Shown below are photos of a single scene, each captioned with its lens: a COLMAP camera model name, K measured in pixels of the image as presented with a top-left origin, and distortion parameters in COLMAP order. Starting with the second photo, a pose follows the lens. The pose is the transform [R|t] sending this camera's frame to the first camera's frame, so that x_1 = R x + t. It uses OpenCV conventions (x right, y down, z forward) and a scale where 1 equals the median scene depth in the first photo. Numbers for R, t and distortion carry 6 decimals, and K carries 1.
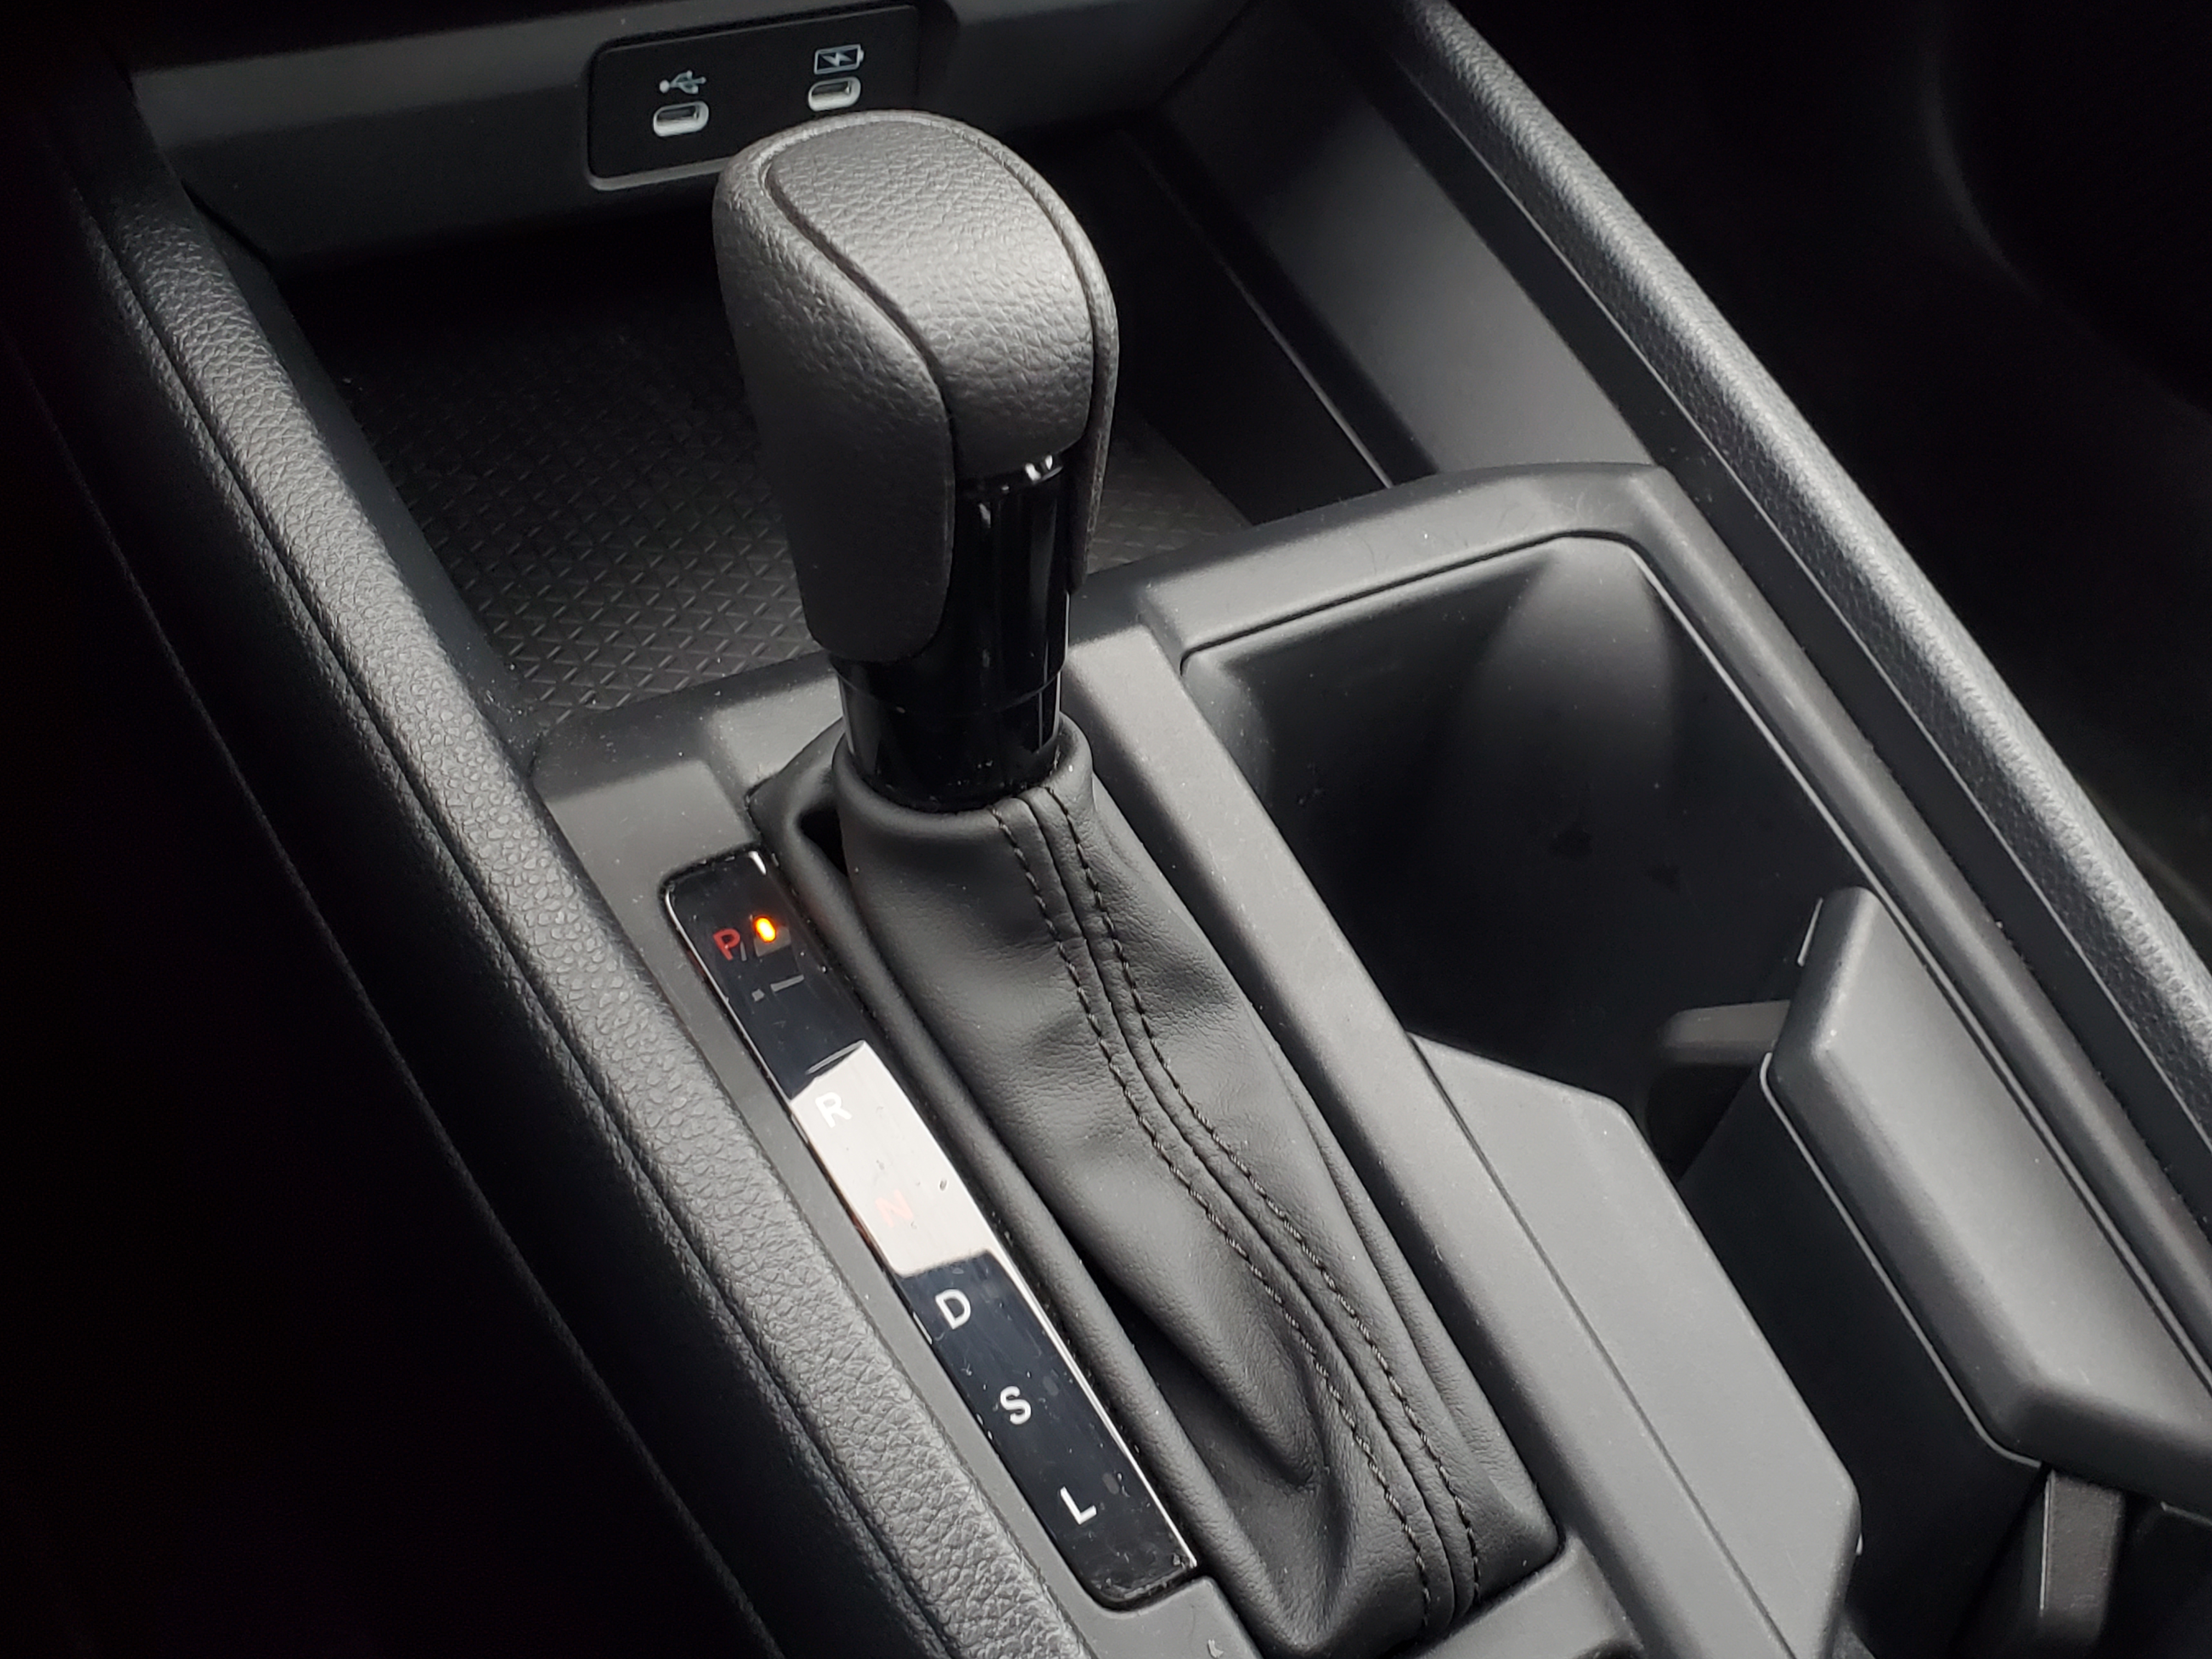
lens RADIAL K [[2644.5, 0, 1072.6], [0, 2644.5, 776.5], [0, 0, 1]] dist [0.033747, 0.000000]
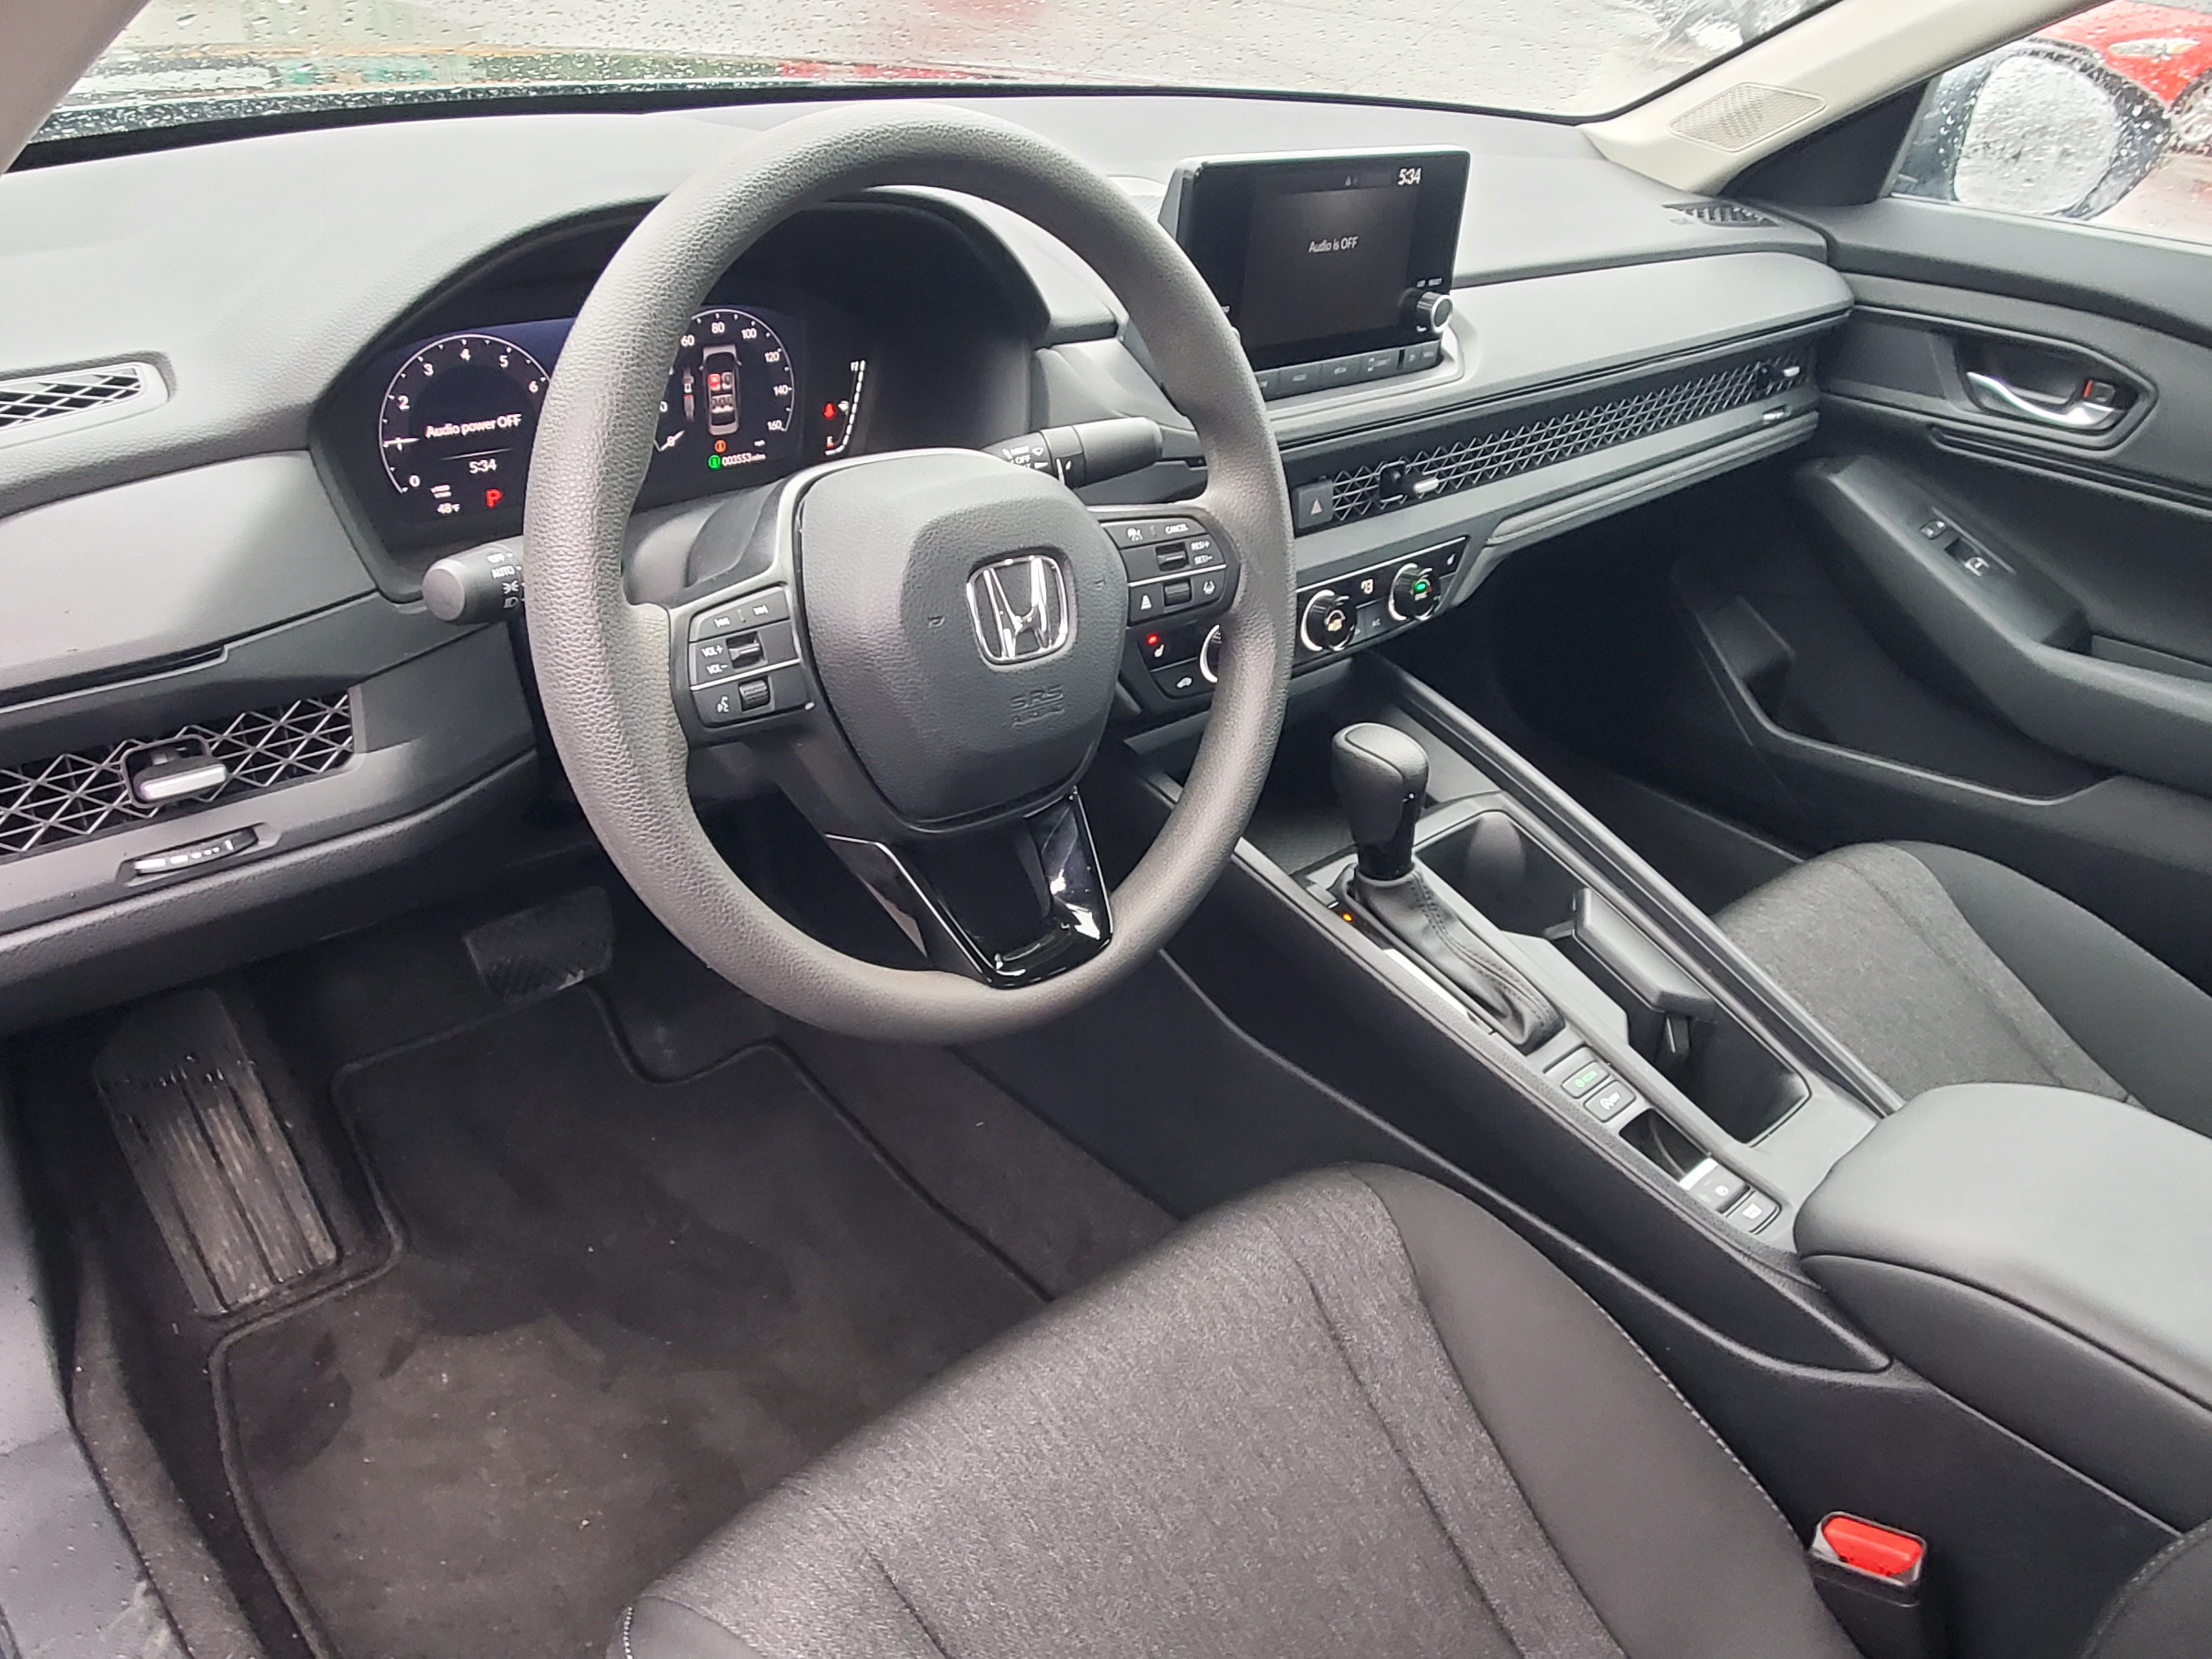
lens RADIAL K [[1609.9, 0, 1052.0], [0, 1609.9, 819.7], [0, 0, 1]] dist [-0.007295, -0.005788]
pose [[0.986032, -0.138362, 0.092719, -0.594400], [0.152695, 0.973289, -0.171443, 0.204478], [-0.066521, 0.183206, 0.980821, -1.111930]]
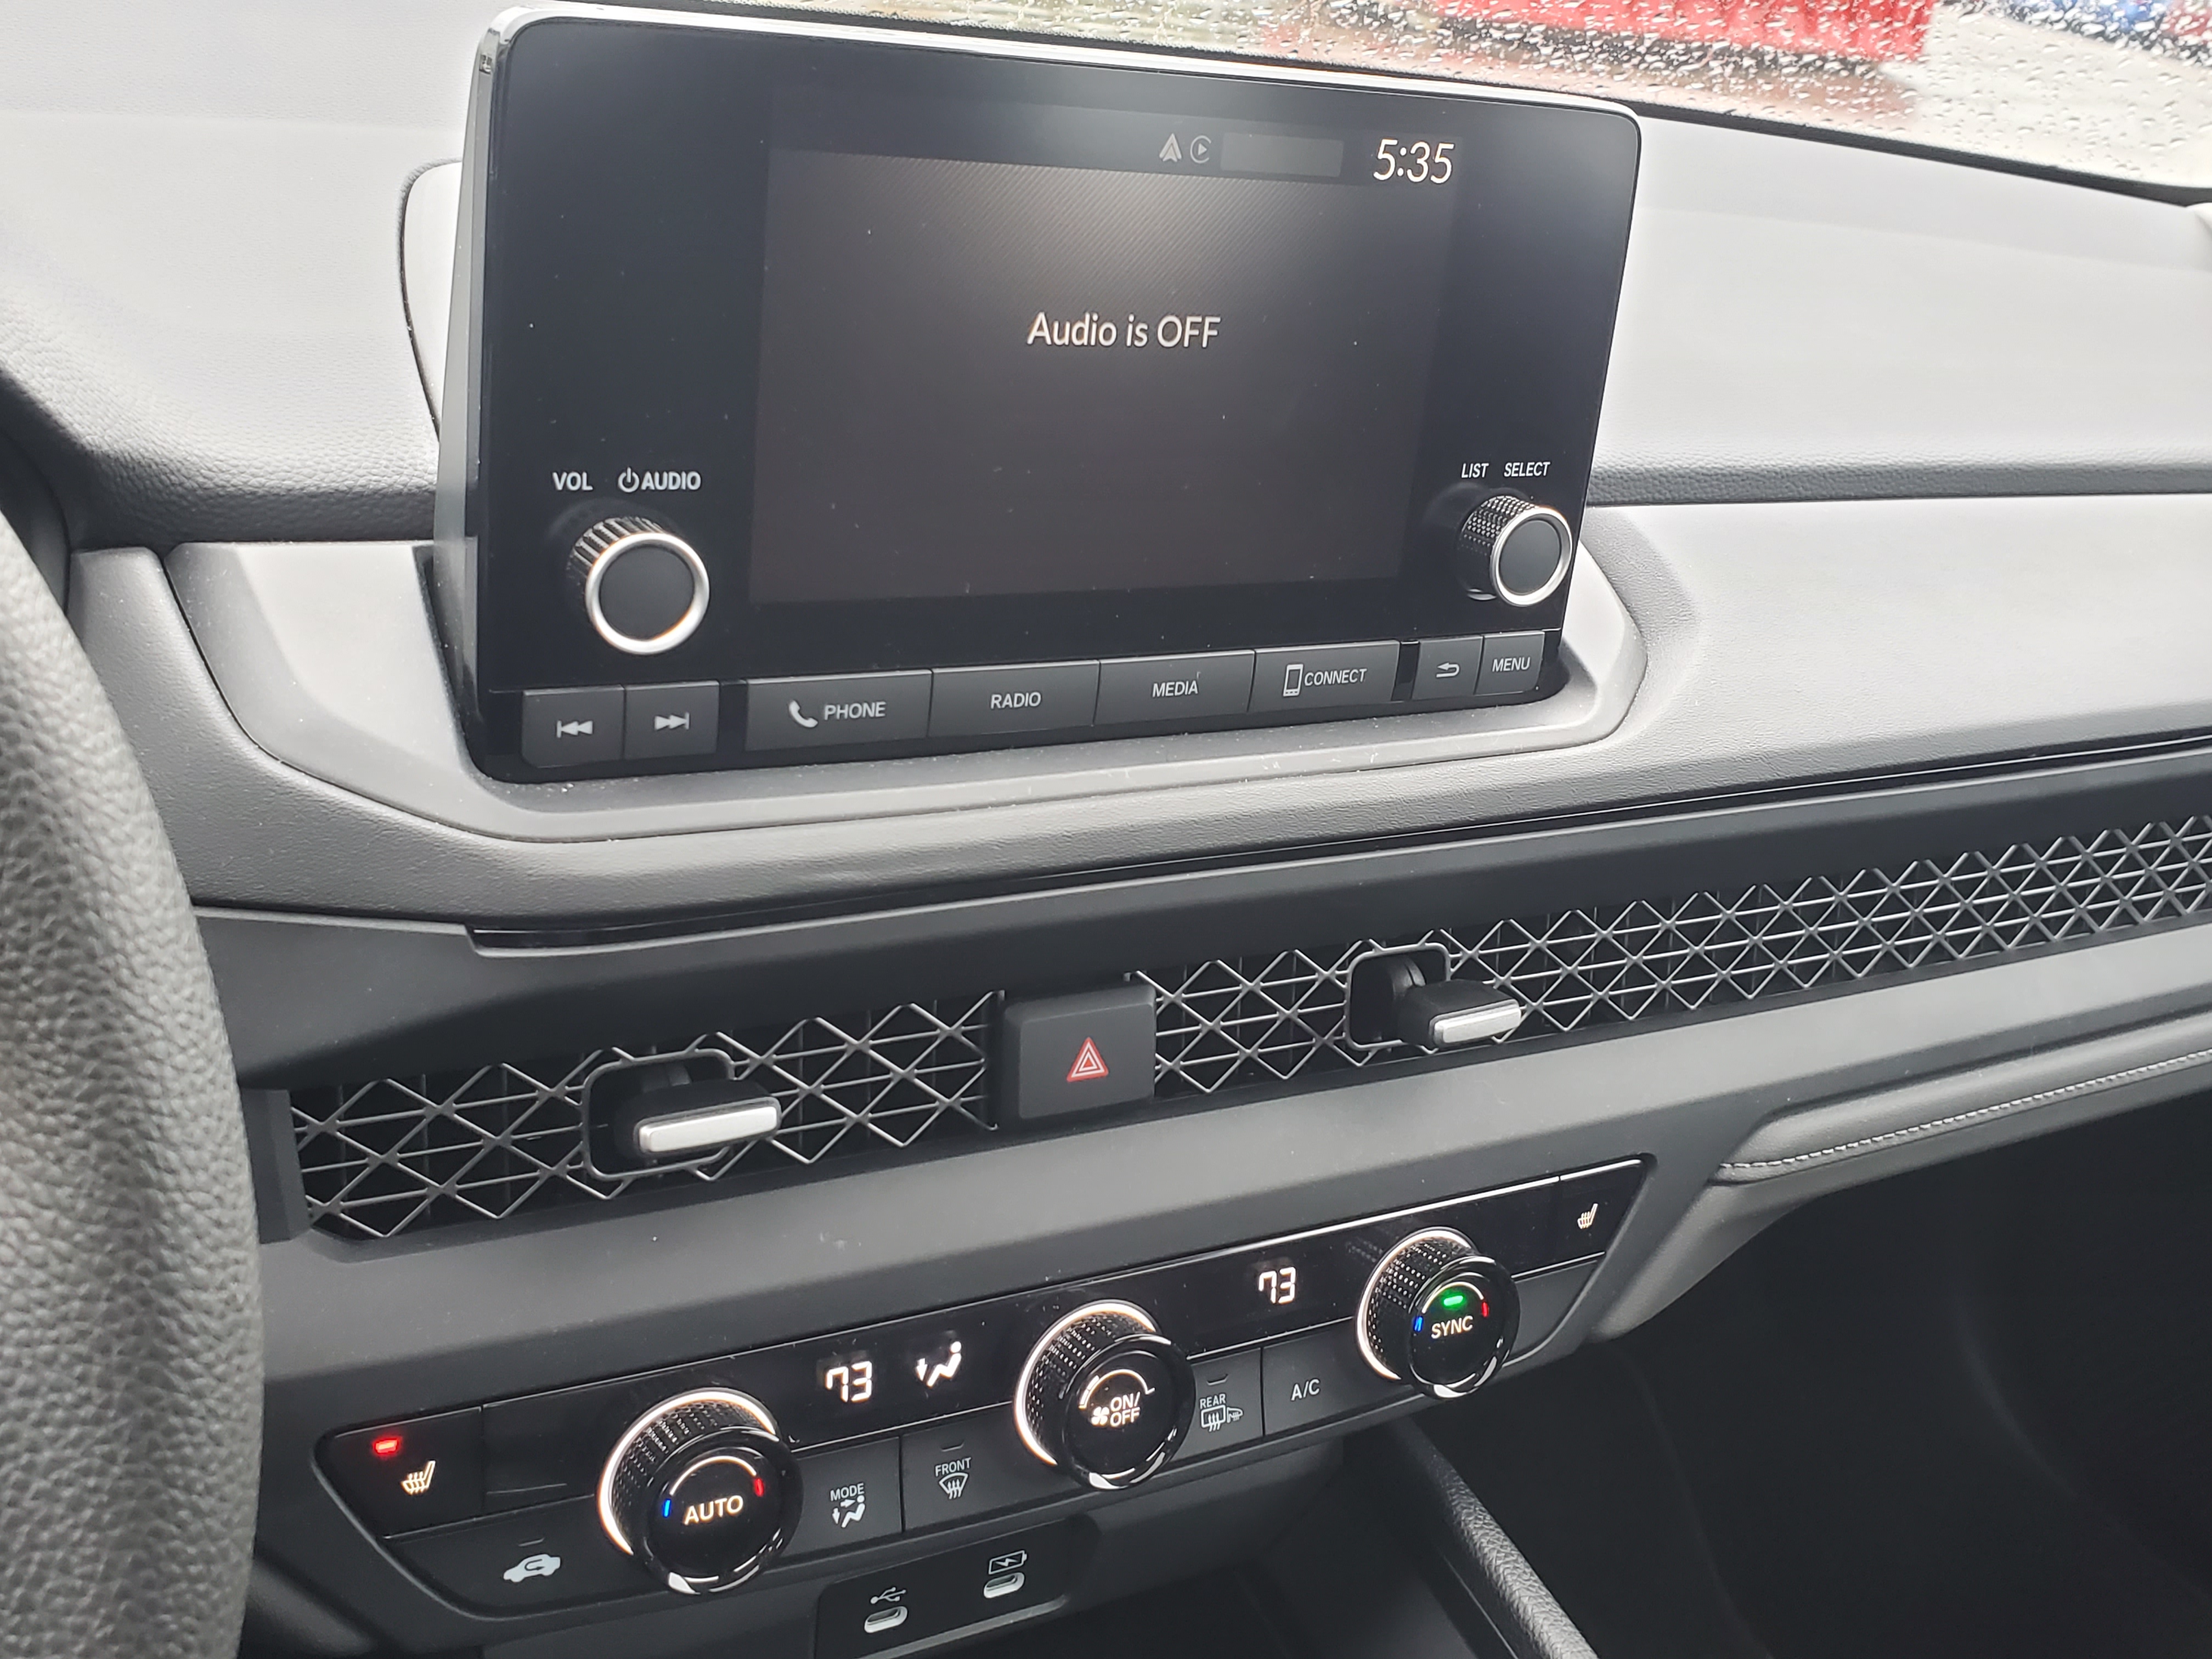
lens RADIAL K [[2315.1, 0, 1033.3], [0, 2315.1, 799.3], [0, 0, 1]] dist [0.074537, 0.000000]
pose [[0.995423, -0.009488, -0.095093, 0.039096], [-0.024871, 0.935048, -0.353647, -0.217181], [0.092272, 0.354393, 0.930533, -0.216830]]
